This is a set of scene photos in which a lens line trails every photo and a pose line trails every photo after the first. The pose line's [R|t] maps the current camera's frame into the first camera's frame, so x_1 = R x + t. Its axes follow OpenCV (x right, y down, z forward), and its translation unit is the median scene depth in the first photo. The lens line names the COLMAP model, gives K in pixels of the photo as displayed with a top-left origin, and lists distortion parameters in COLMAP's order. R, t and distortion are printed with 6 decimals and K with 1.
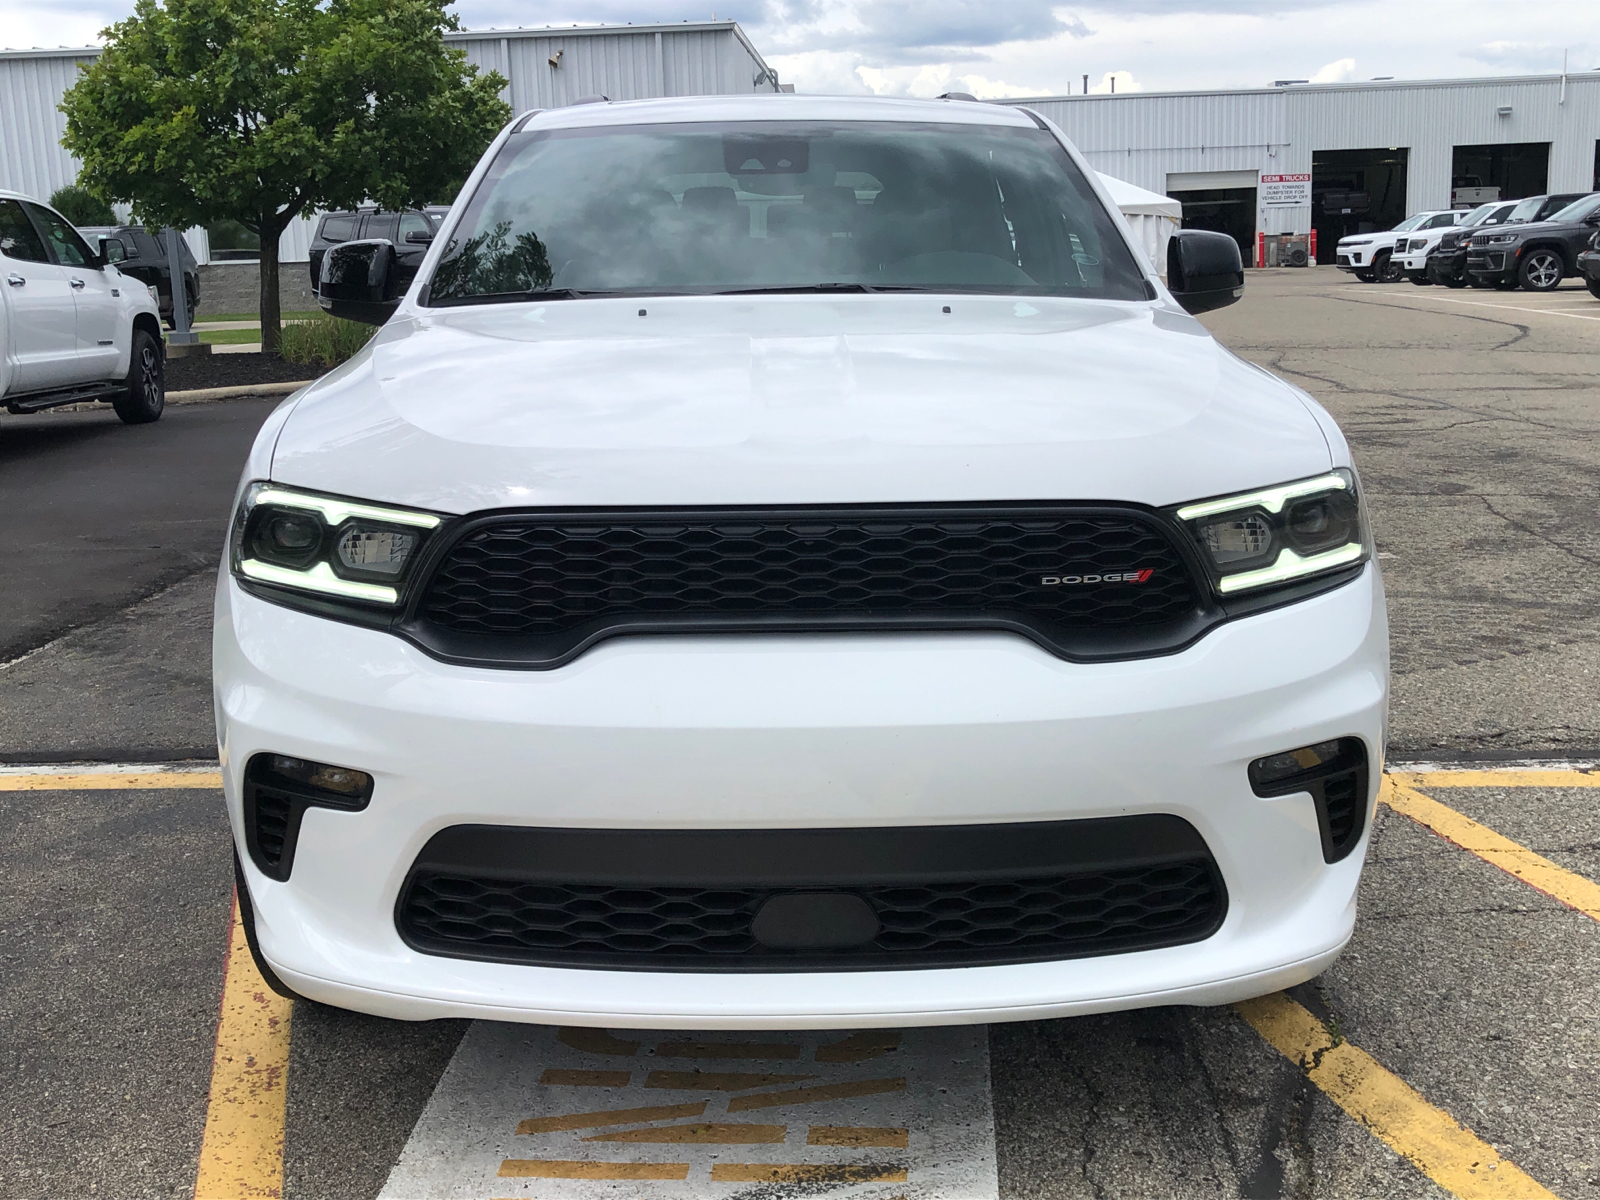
lens RADIAL K [[1671.5, 0, 794.5], [0, 1671.5, 601.4], [0, 0, 1]] dist [0.007372, 0.000000]
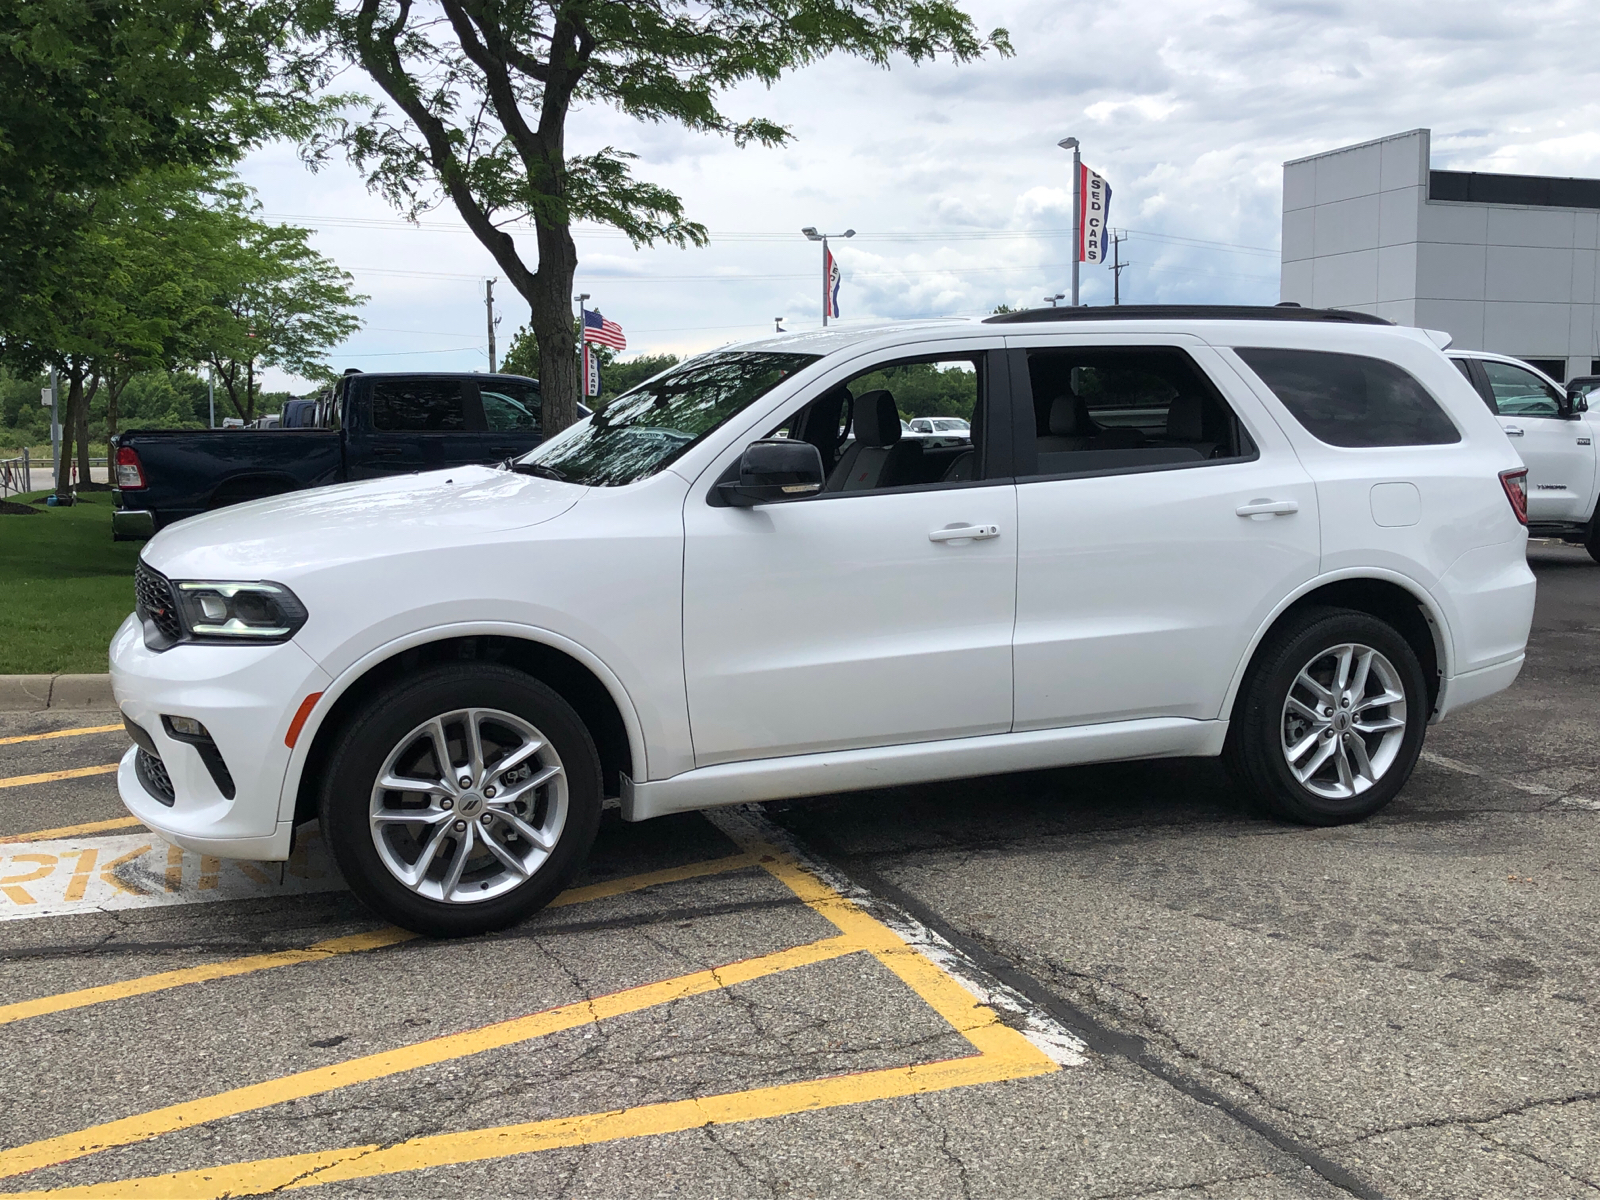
lens RADIAL K [[1671.5, 0, 805.7], [0, 1671.5, 607.6], [0, 0, 1]] dist [0.007372, 0.000000]
pose [[0.374788, 0.130047, -0.917944, 2.179986], [-0.193645, 0.979255, 0.059670, -0.269168], [0.906662, 0.155392, 0.392196, 0.841896]]
